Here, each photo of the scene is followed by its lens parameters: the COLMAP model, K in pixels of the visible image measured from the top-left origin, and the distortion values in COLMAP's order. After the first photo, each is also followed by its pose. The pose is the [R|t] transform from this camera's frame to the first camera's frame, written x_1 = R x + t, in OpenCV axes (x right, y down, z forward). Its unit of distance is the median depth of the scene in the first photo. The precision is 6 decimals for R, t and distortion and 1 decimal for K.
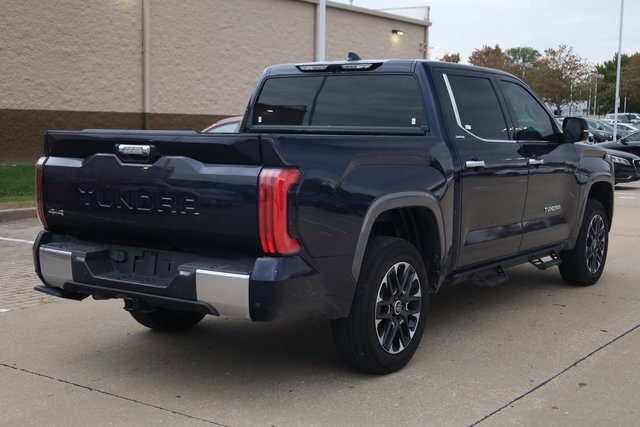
lens RADIAL K [[889.8, 0, 320.5], [0, 889.8, 231.2], [0, 0, 1]] dist [0.209095, -0.018071]
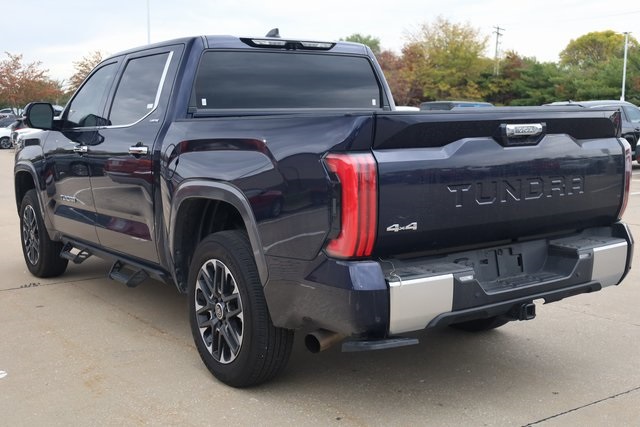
lens RADIAL K [[833.7, 0, 320.0], [0, 833.7, 213.5], [0, 0, 1]] dist [0.006502, 0.025589]
pose [[0.286214, -0.121120, 0.950480, -0.656007], [0.135036, 0.987177, 0.085133, -0.067915], [-0.948602, 0.103982, 0.298900, 0.612824]]
